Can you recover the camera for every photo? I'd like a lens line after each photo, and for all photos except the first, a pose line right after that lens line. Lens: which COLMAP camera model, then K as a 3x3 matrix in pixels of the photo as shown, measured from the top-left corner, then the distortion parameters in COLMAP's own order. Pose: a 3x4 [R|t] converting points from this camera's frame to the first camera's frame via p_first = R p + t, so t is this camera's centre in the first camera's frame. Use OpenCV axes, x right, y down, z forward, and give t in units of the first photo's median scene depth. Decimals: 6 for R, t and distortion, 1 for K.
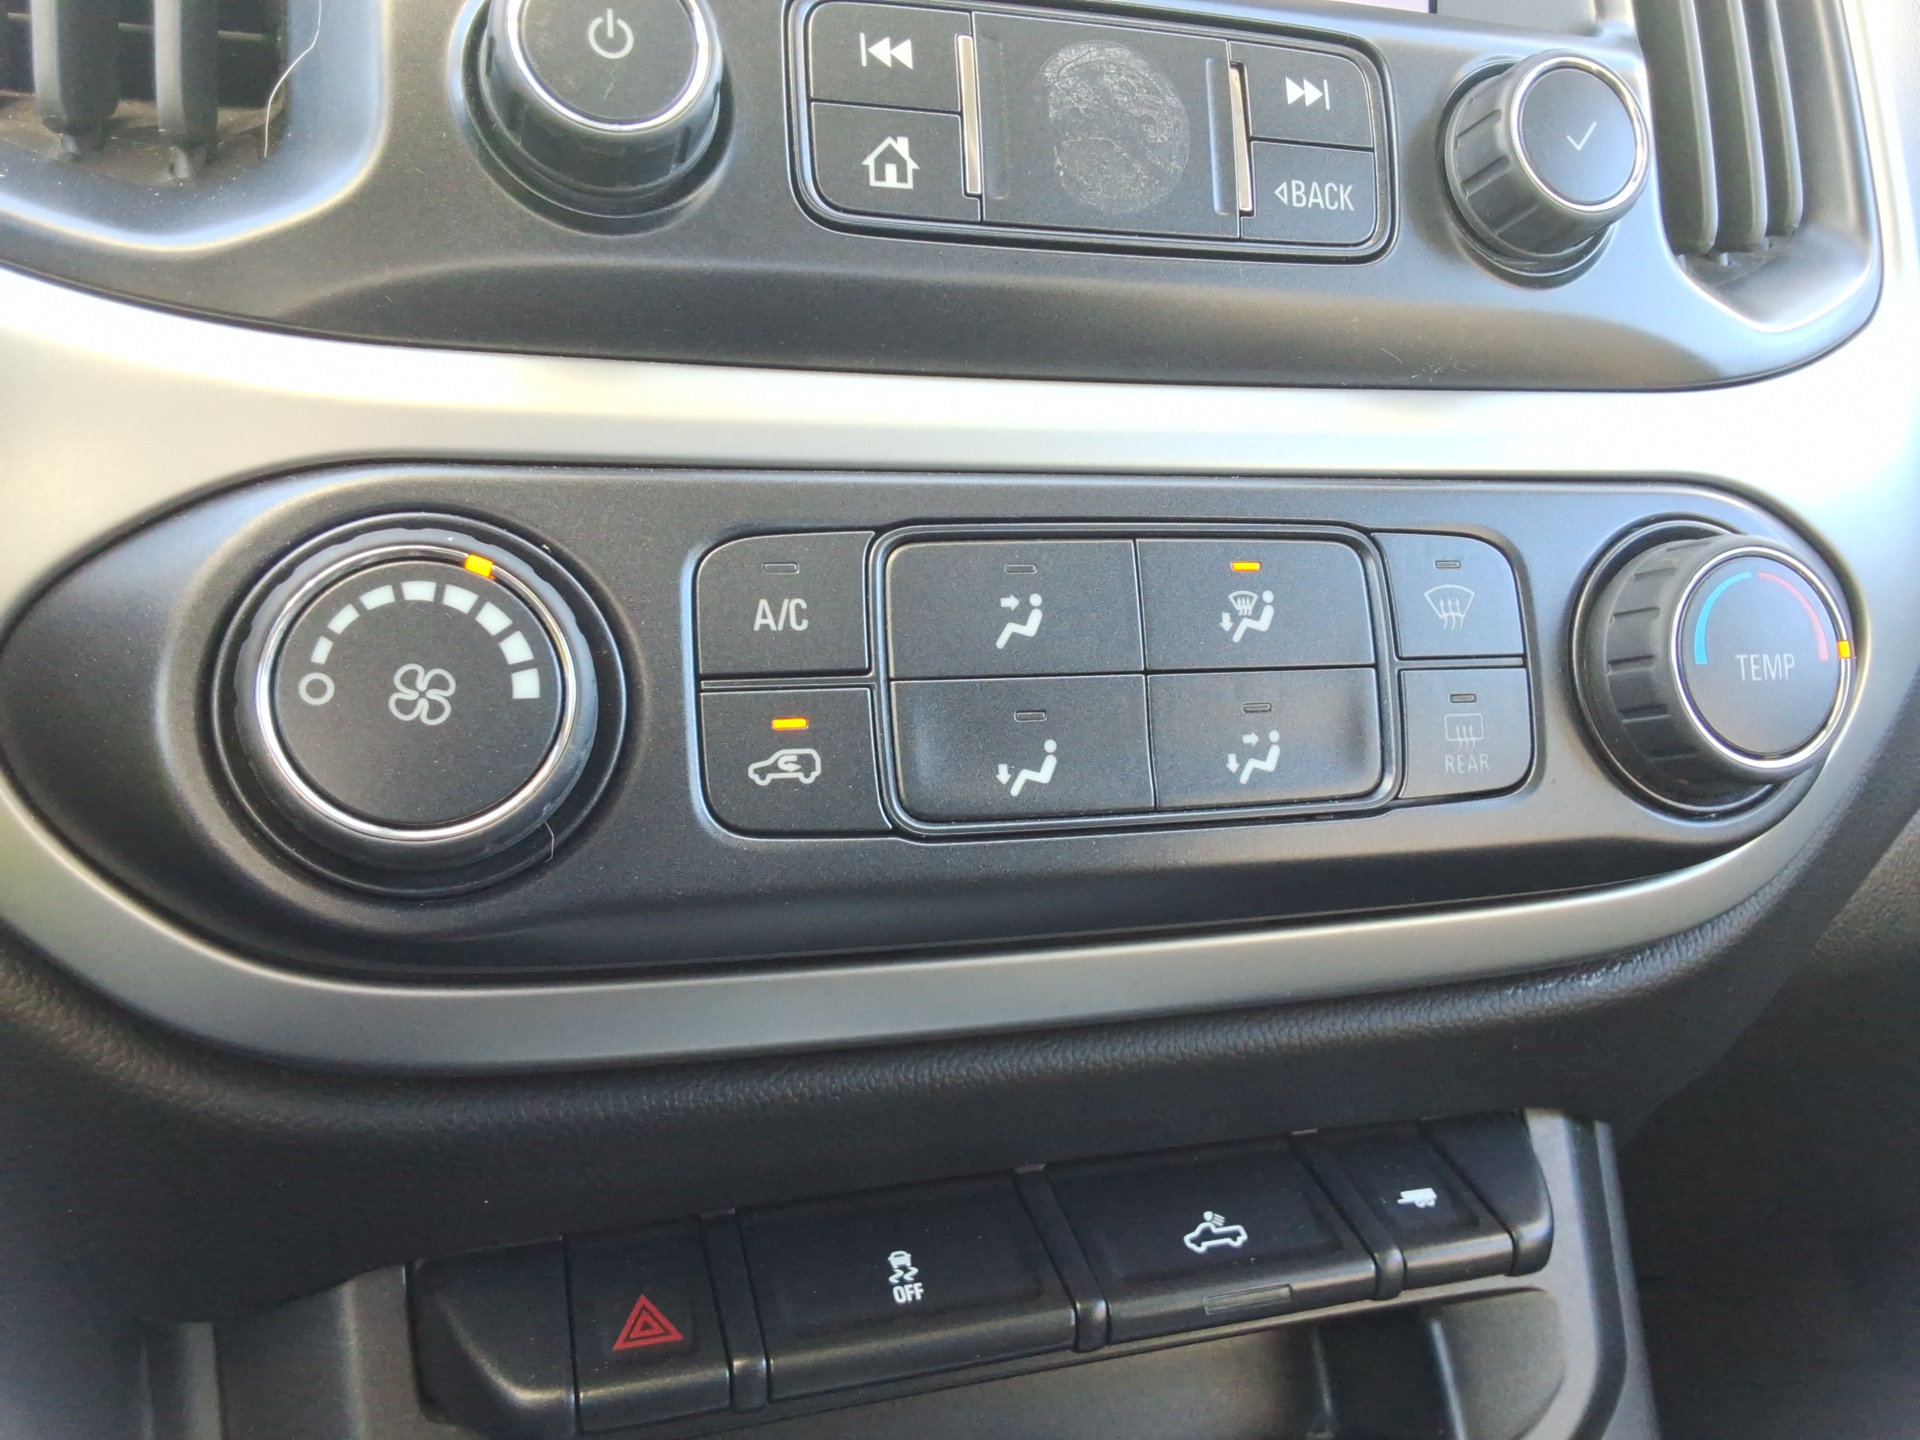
lens RADIAL K [[1540.3, 0, 967.6], [0, 1540.3, 710.3], [0, 0, 1]] dist [0.073431, -0.103904]
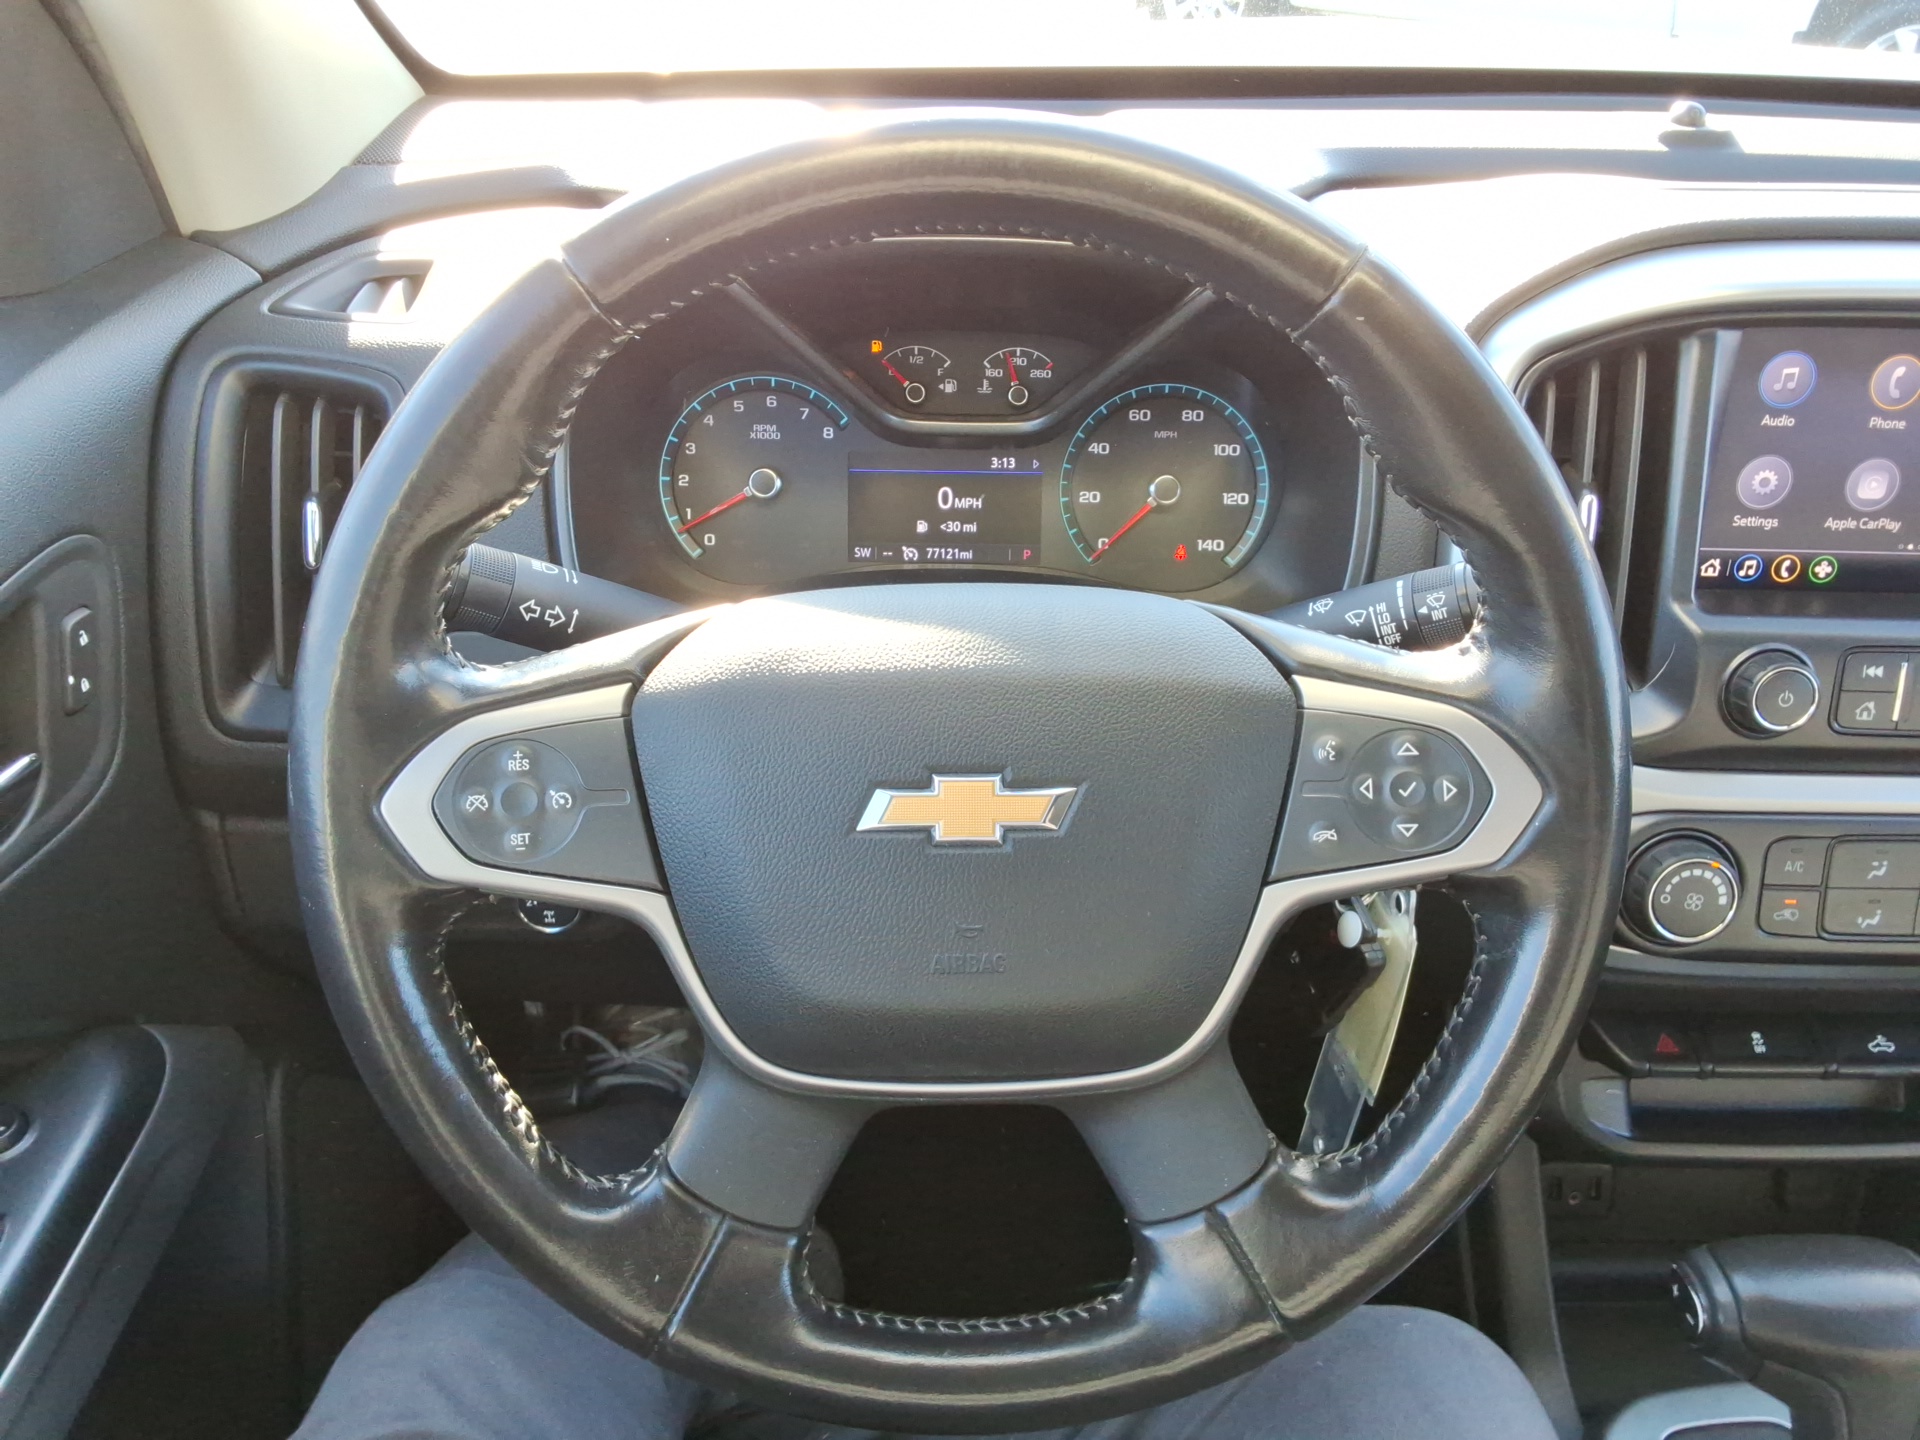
lens RADIAL K [[1527.6, 0, 971.8], [0, 1527.6, 701.2], [0, 0, 1]] dist [0.135451, -0.218829]
pose [[0.950666, 0.148886, -0.272153, -0.815129], [-0.052094, 0.941462, 0.333070, -1.217862], [0.305811, -0.302461, 0.902772, -2.009701]]
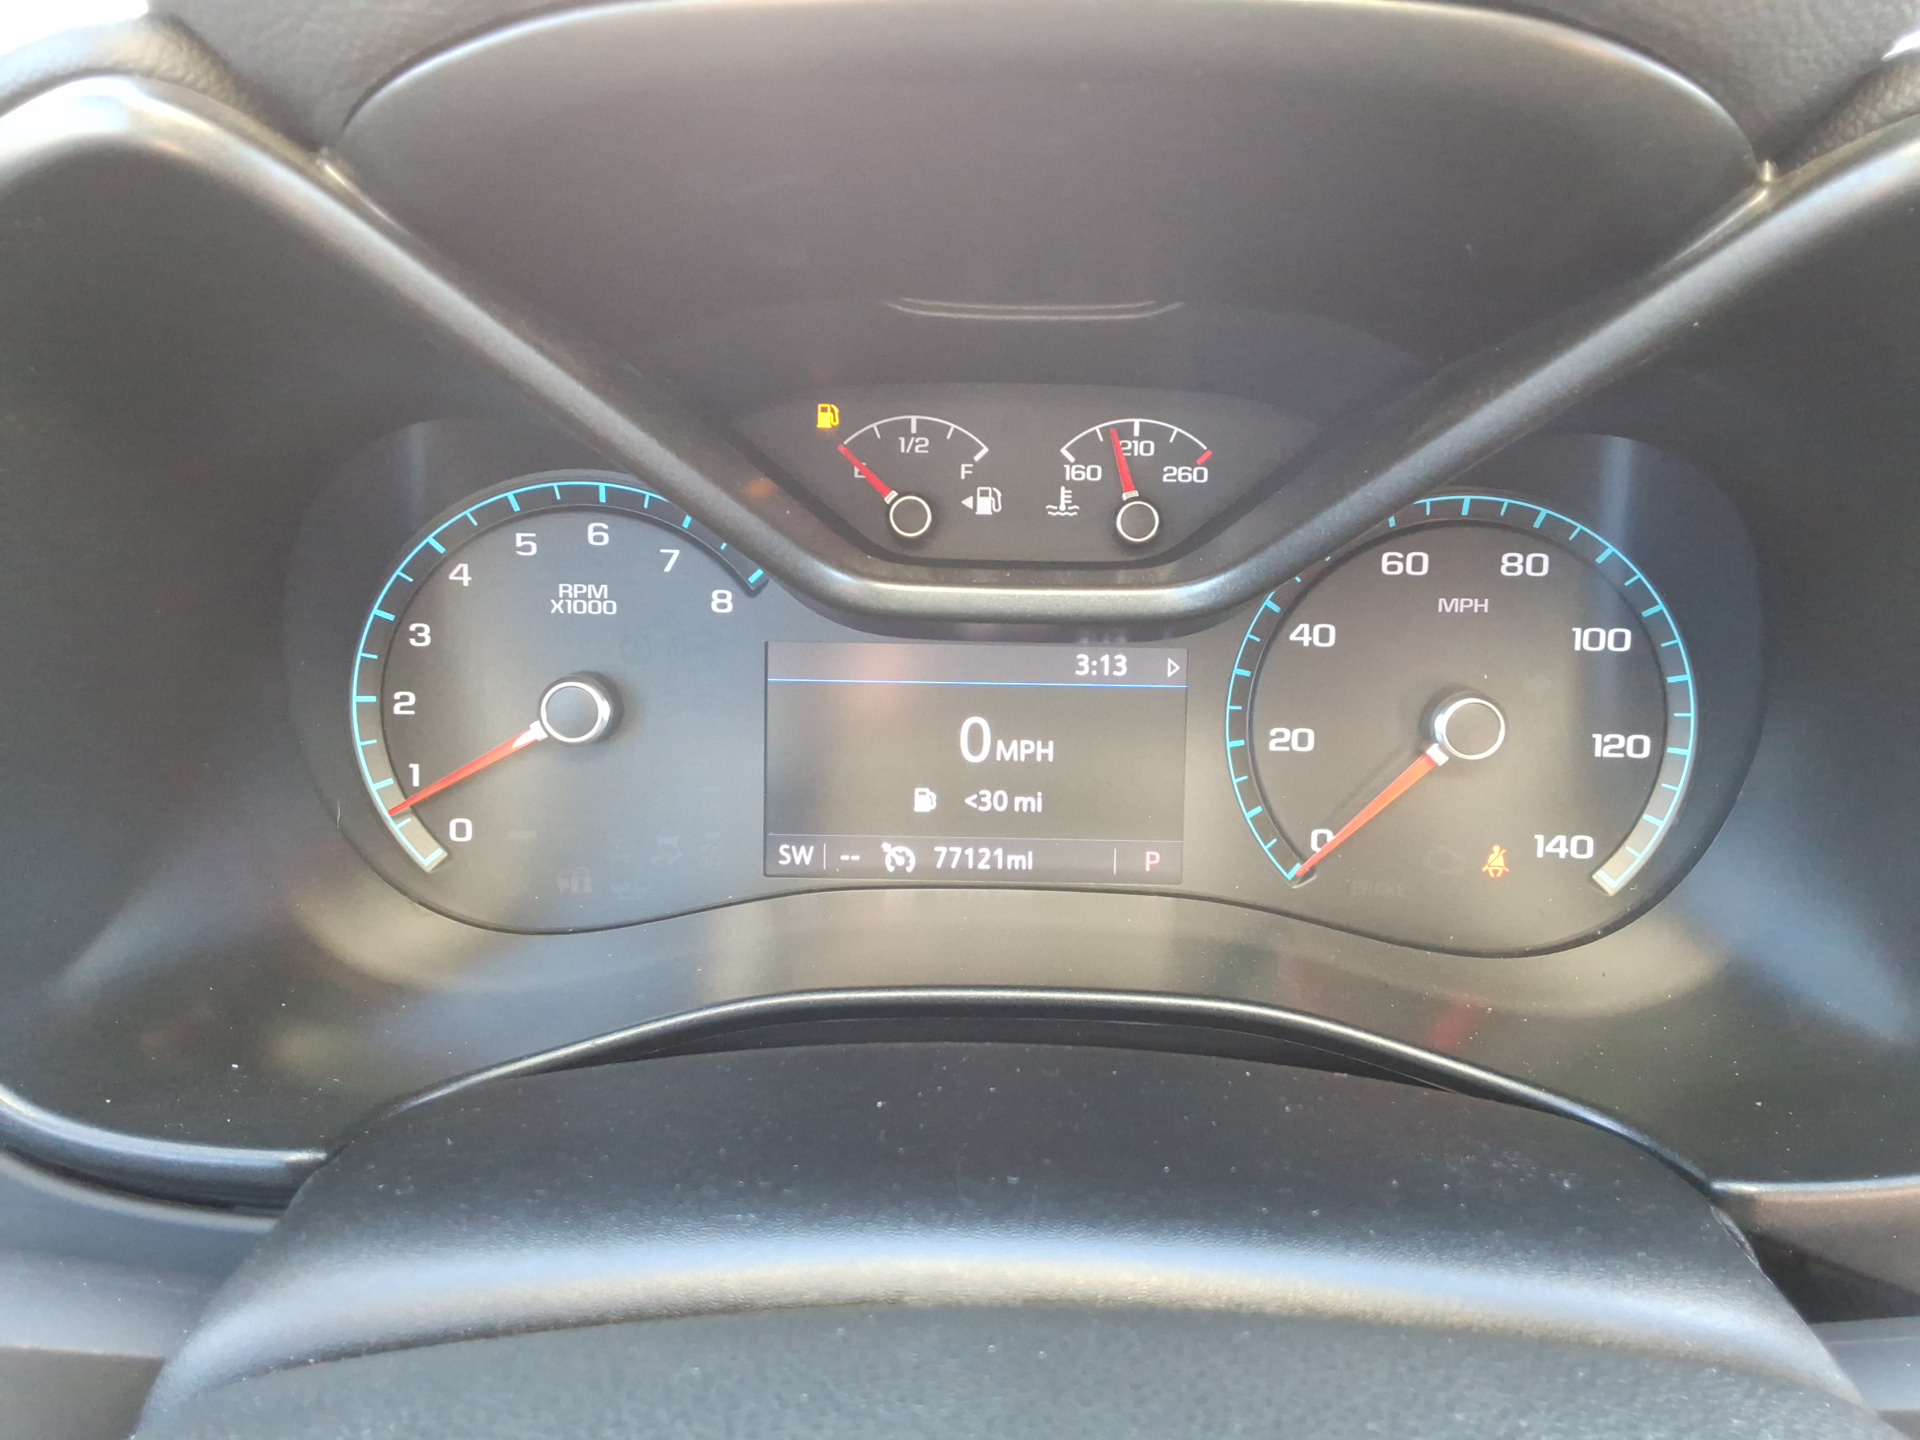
lens RADIAL K [[1527.6, 0, 971.8], [0, 1527.6, 701.2], [0, 0, 1]] dist [0.135451, -0.218829]
pose [[0.942003, 0.129566, -0.309586, -1.393886], [-0.048137, 0.965096, 0.257434, -0.944826], [0.332135, -0.227600, 0.915360, -0.227805]]
